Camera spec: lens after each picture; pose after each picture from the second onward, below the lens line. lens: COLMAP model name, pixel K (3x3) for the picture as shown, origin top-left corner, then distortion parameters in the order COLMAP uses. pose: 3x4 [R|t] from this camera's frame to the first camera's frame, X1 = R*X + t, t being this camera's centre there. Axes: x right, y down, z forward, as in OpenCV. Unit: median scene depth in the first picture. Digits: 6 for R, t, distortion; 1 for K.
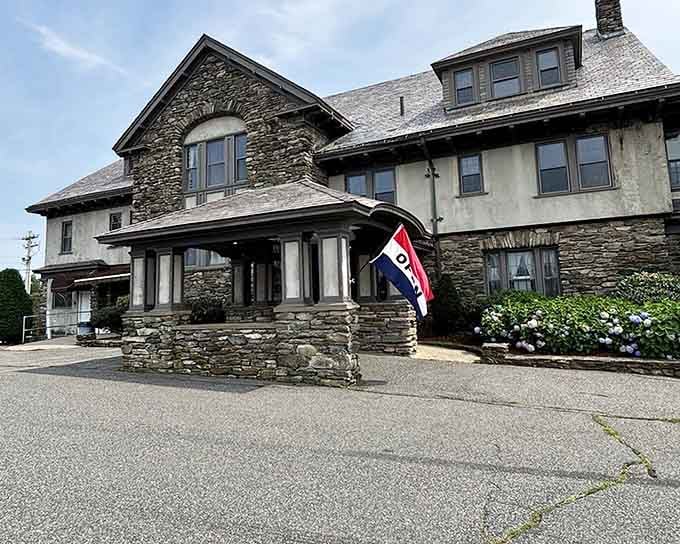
lens RADIAL K [[472.0, 0, 339.9], [0, 472.0, 262.2], [0, 0, 1]] dist [0.004393, -0.002281]
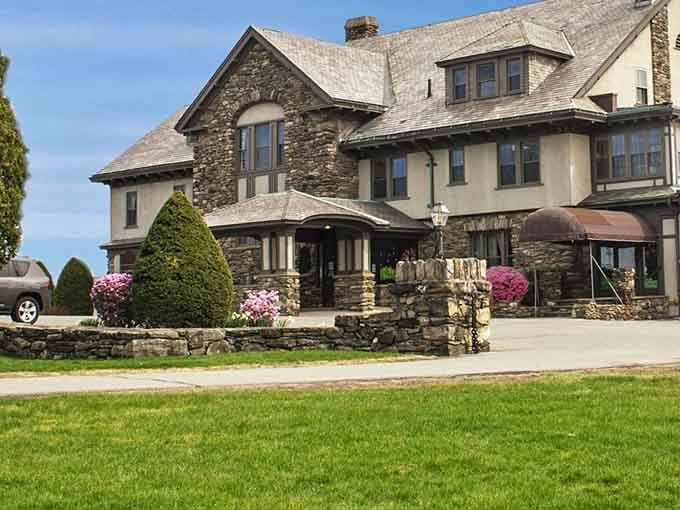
lens RADIAL K [[1400.4, 0, 340.0], [0, 1400.4, 255.0], [0, 0, 1]] dist [-0.049500, -0.029197]
pose [[0.942330, -0.000617, -0.334684, 0.970007], [0.014983, 0.999074, 0.040344, -0.094114], [0.334349, -0.043032, 0.941466, -1.943755]]
